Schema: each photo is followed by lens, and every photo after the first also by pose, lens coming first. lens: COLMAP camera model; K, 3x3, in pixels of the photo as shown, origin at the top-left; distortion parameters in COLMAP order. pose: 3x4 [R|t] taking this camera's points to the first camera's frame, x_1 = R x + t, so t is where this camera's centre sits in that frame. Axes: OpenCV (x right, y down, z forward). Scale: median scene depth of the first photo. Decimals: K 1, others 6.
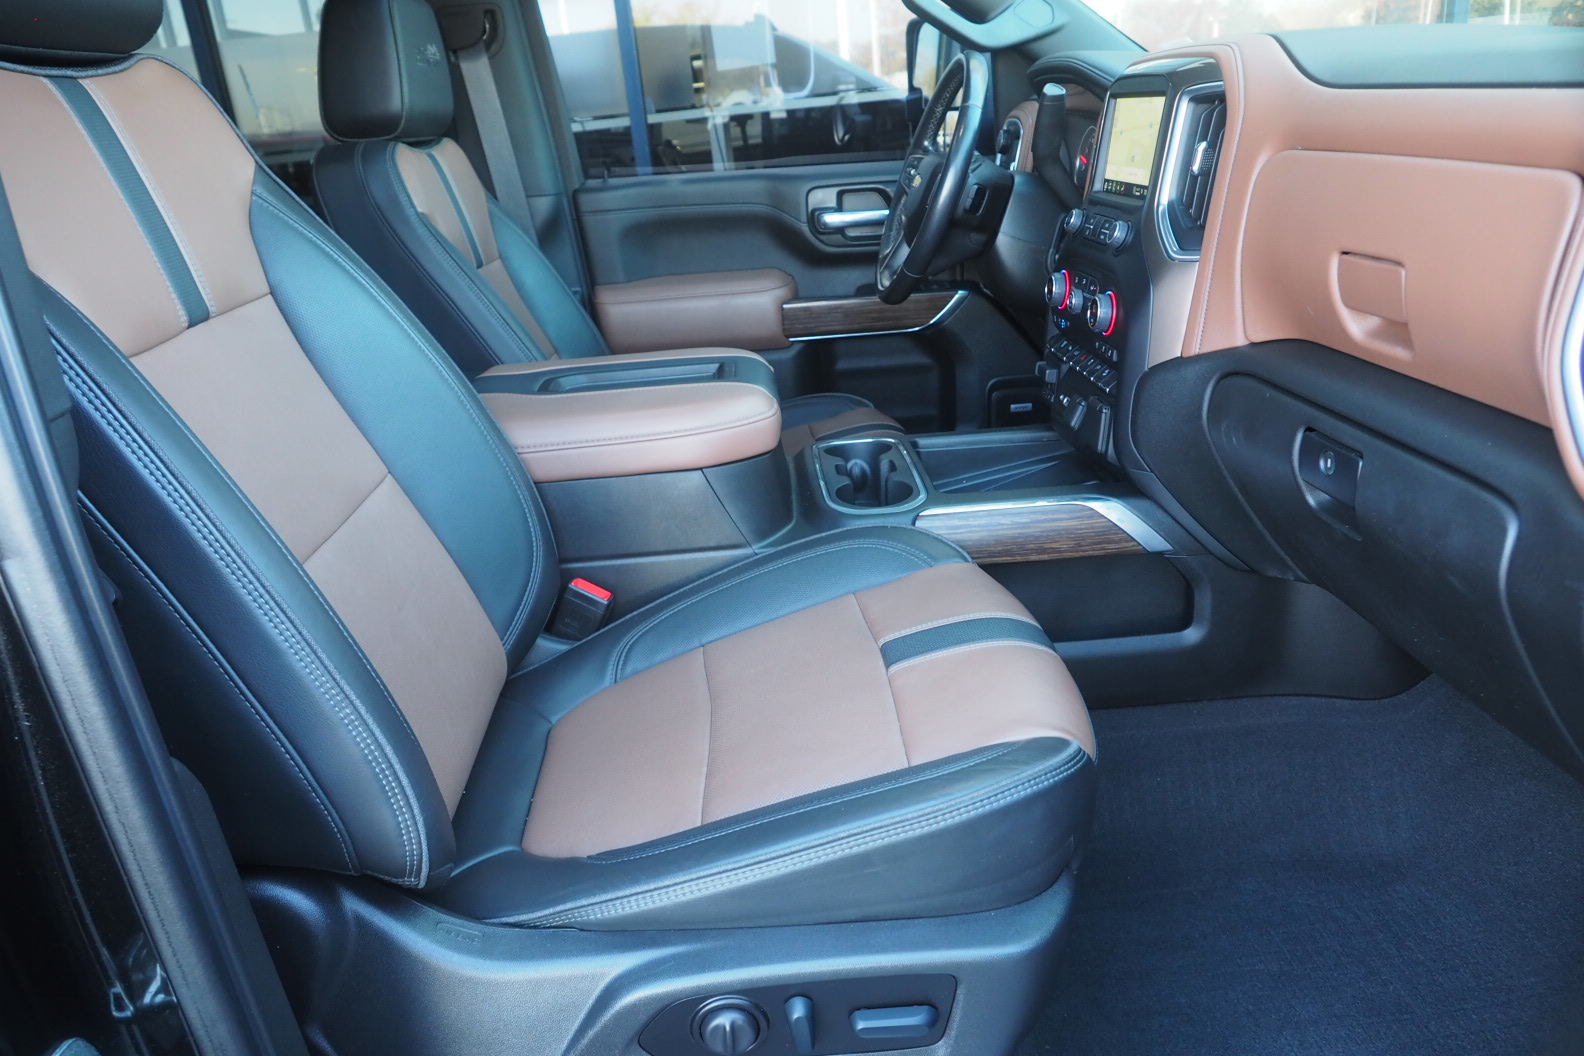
lens RADIAL K [[1120.8, 0, 801.3], [0, 1120.8, 531.6], [0, 0, 1]] dist [-0.025934, 0.002090]
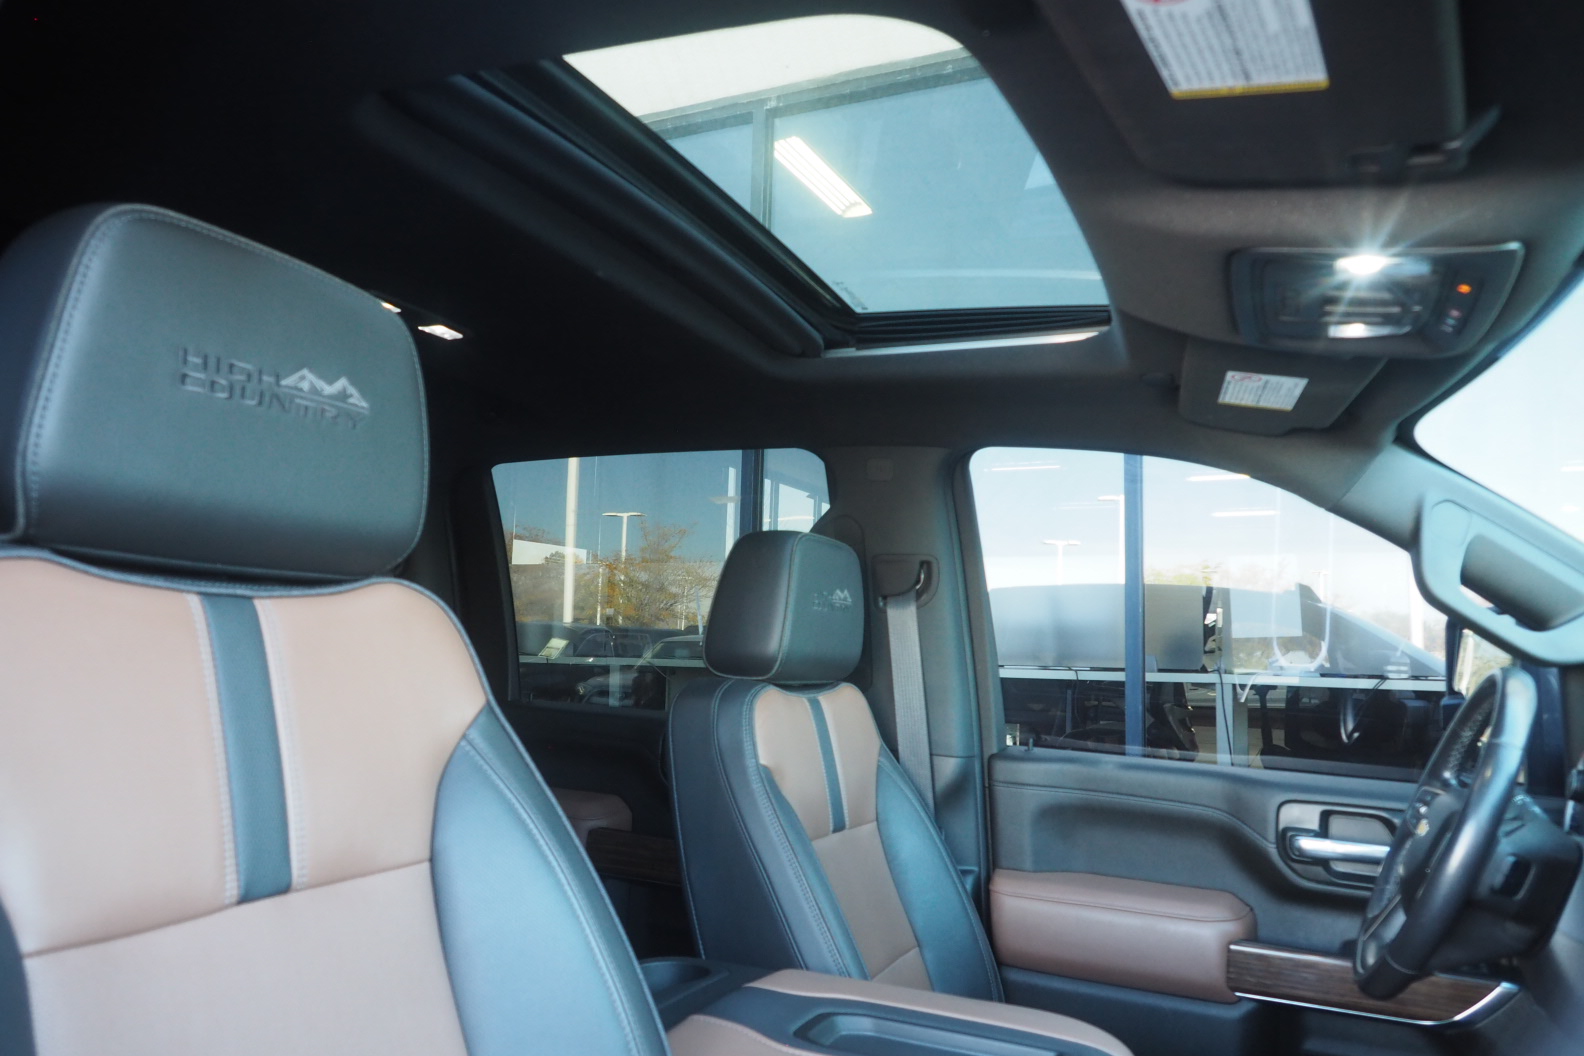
lens RADIAL K [[1120.8, 0, 787.5], [0, 1120.8, 530.5], [0, 0, 1]] dist [-0.025934, 0.002090]
pose [[0.880429, 0.066014, -0.469561, 0.057970], [-0.267759, 0.886486, -0.377423, -0.092999], [0.391344, 0.458023, 0.798164, 0.167966]]
